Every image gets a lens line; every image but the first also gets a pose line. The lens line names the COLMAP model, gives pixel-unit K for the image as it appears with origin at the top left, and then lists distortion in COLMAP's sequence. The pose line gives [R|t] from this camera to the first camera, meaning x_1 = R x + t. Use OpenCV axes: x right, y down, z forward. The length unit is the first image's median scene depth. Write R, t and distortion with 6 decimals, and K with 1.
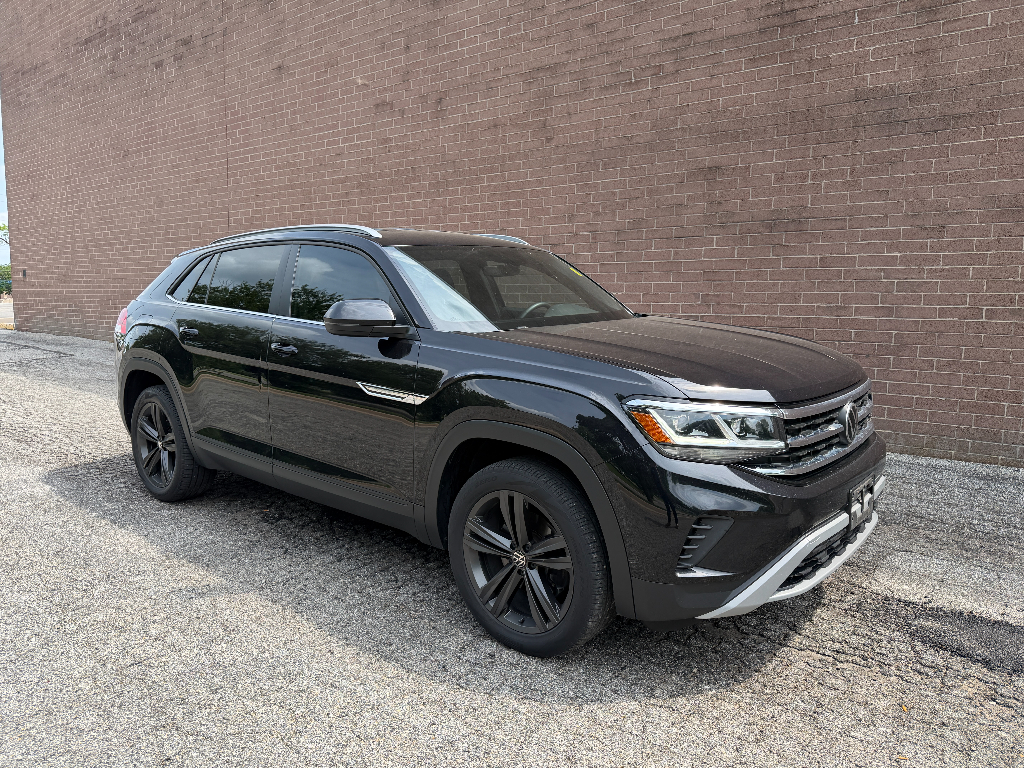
lens RADIAL K [[709.9, 0, 501.3], [0, 709.9, 412.3], [0, 0, 1]] dist [0.012026, -0.047069]
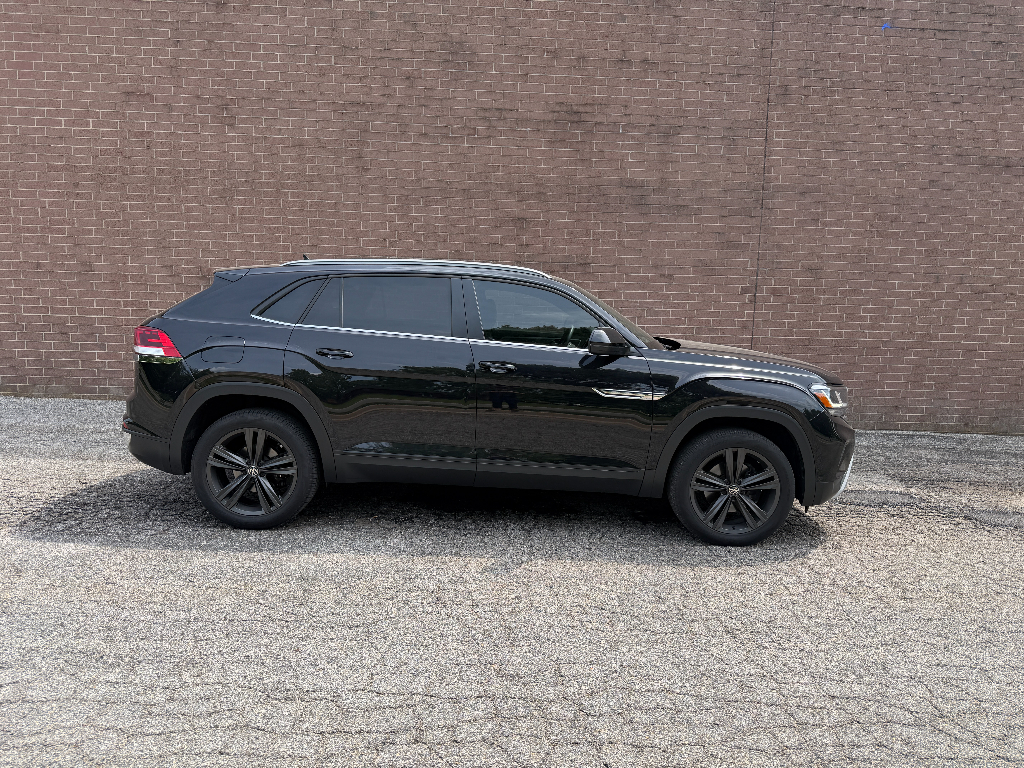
lens RADIAL K [[709.9, 0, 501.3], [0, 709.9, 412.3], [0, 0, 1]] dist [0.012026, -0.047069]
pose [[0.769690, -0.065895, 0.635008, -0.610447], [0.072472, 0.997248, 0.015641, -0.014238], [-0.634290, 0.033982, 0.772348, 0.037613]]
